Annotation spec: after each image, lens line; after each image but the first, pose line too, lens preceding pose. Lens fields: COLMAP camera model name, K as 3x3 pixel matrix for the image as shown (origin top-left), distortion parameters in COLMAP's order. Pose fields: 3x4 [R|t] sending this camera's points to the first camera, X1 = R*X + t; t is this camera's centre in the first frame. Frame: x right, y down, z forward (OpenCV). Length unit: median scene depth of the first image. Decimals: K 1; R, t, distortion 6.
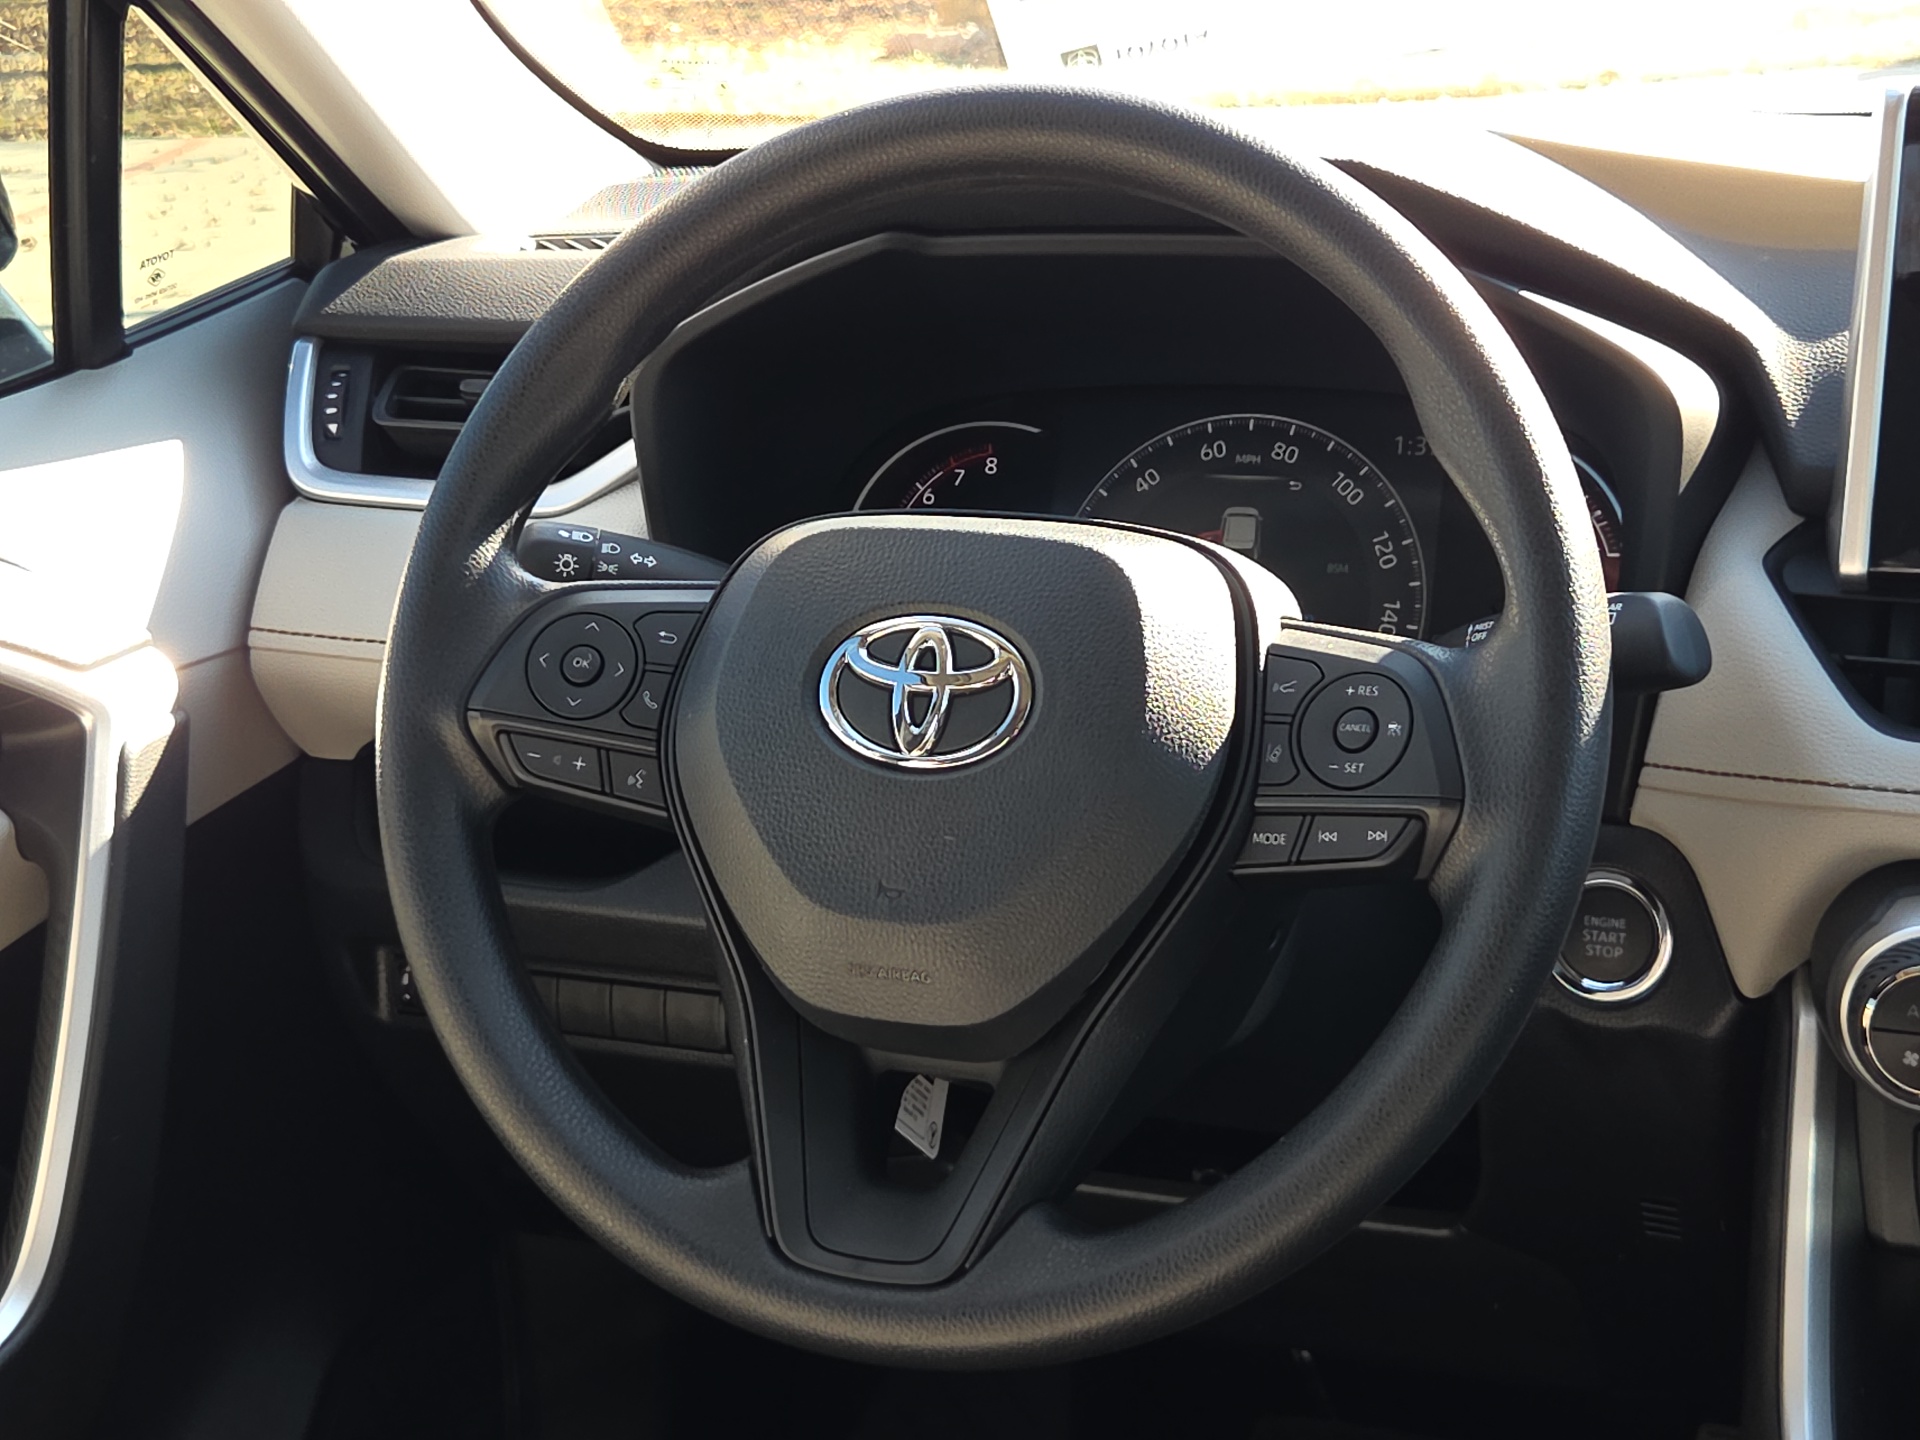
lens RADIAL K [[3086.0, 0, 968.5], [0, 3086.0, 655.7], [0, 0, 1]] dist [0.075940, 0.000000]
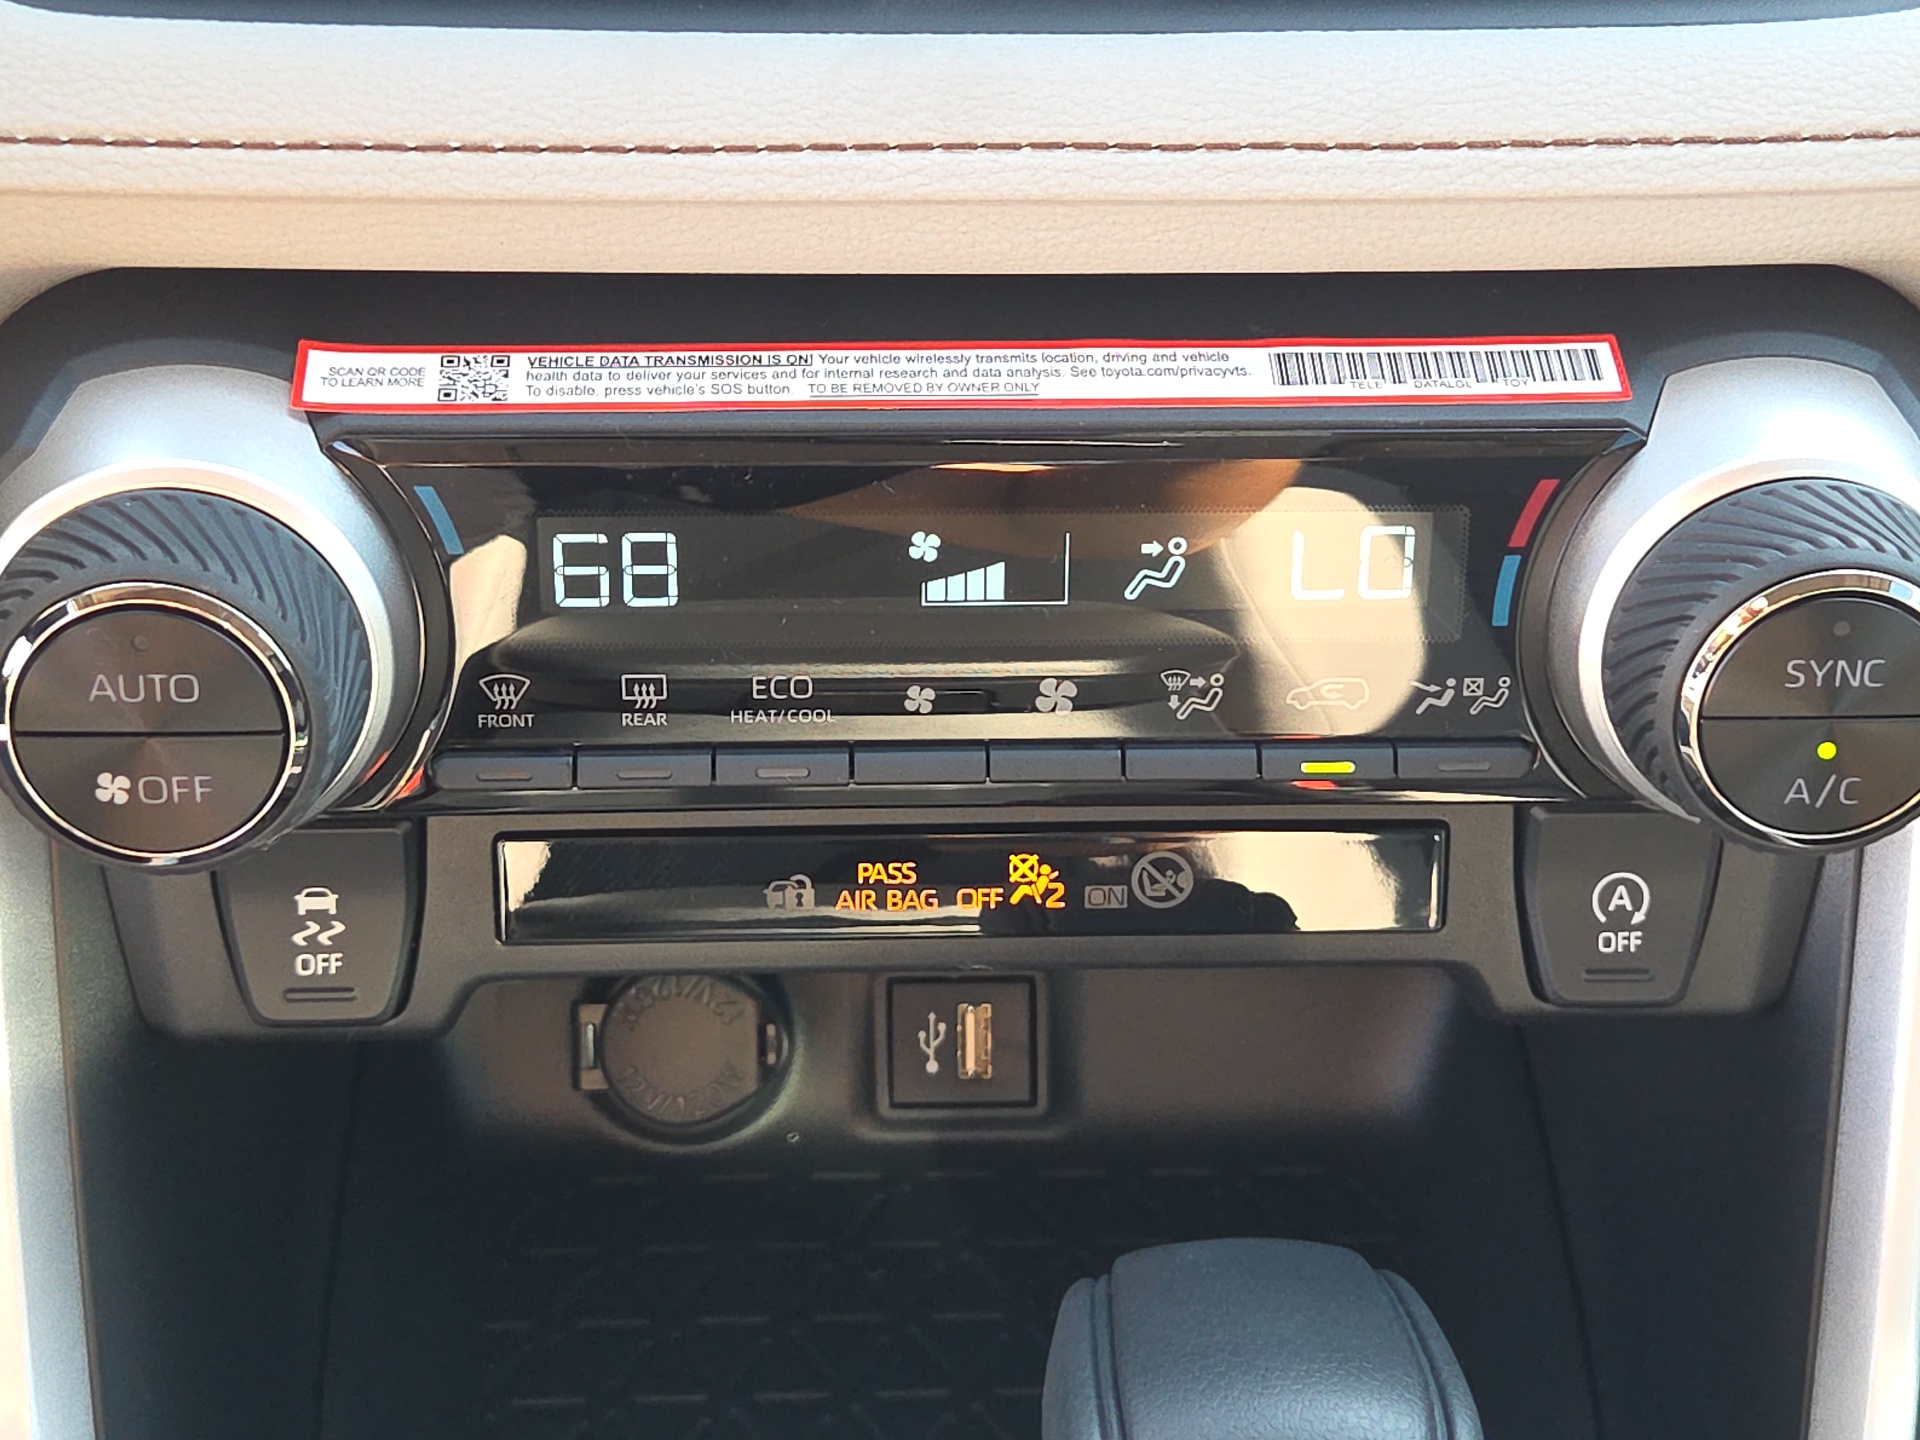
lens RADIAL K [[3361.0, 0, 976.6], [0, 3361.0, 672.5], [0, 0, 1]] dist [0.089669, 0.000000]
pose [[0.917312, -0.179592, 0.355367, 0.233762], [0.053950, 0.940332, 0.335955, -0.036502], [-0.394497, -0.289003, 0.872267, 0.510362]]
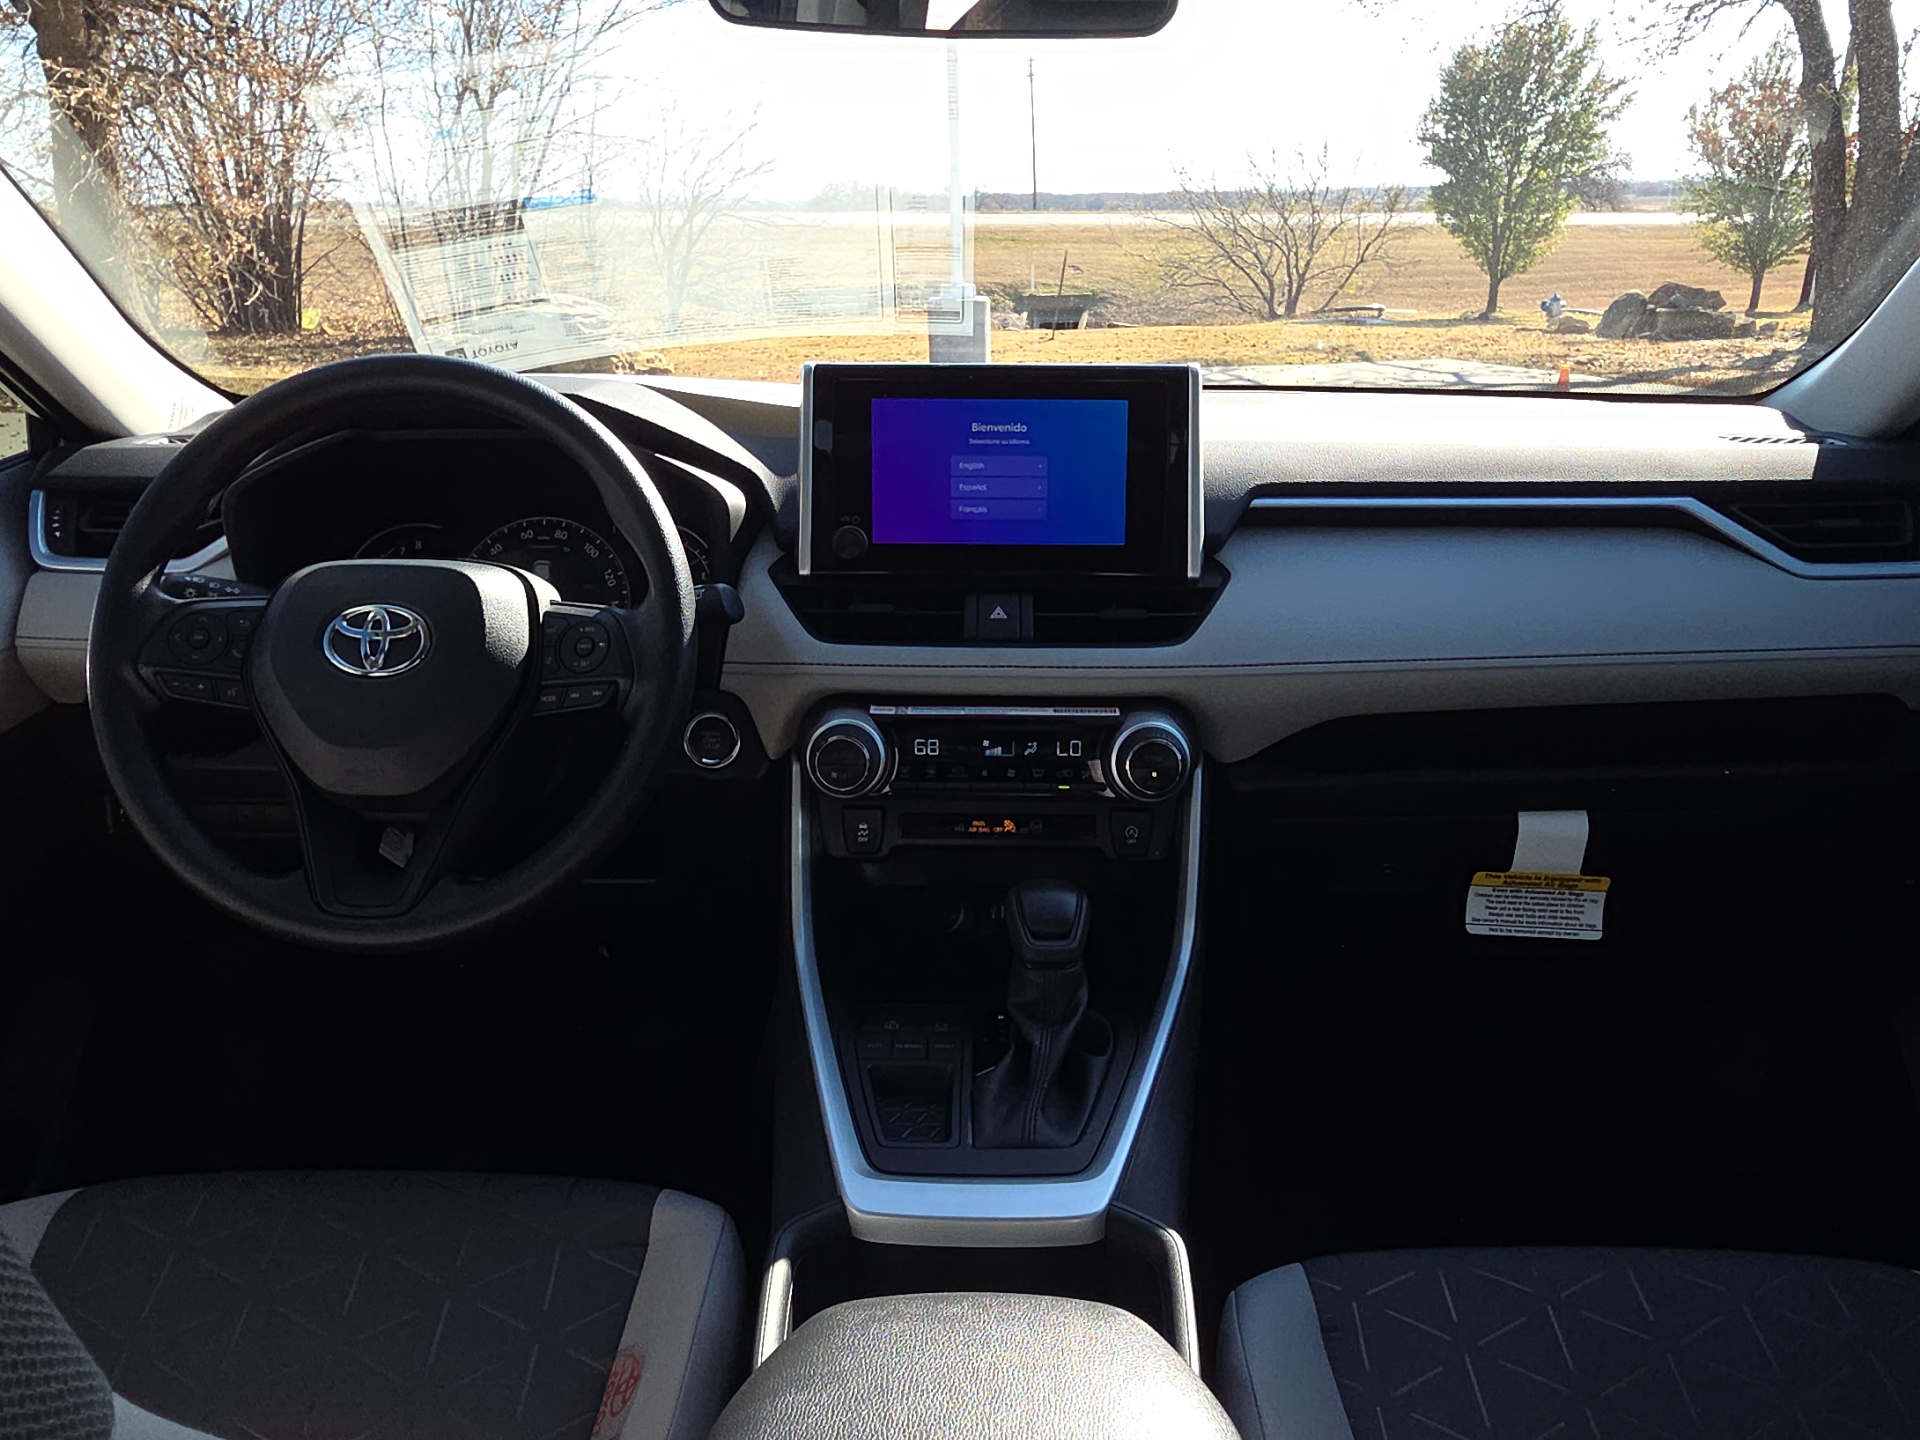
lens RADIAL K [[1443.2, 0, 959.4], [0, 1443.2, 711.8], [0, 0, 1]] dist [-0.000153, 0.003771]
pose [[0.942933, -0.063320, 0.326908, 0.033915], [0.051918, 0.997704, 0.043496, 0.036273], [-0.328911, -0.024041, 0.944055, -0.065821]]
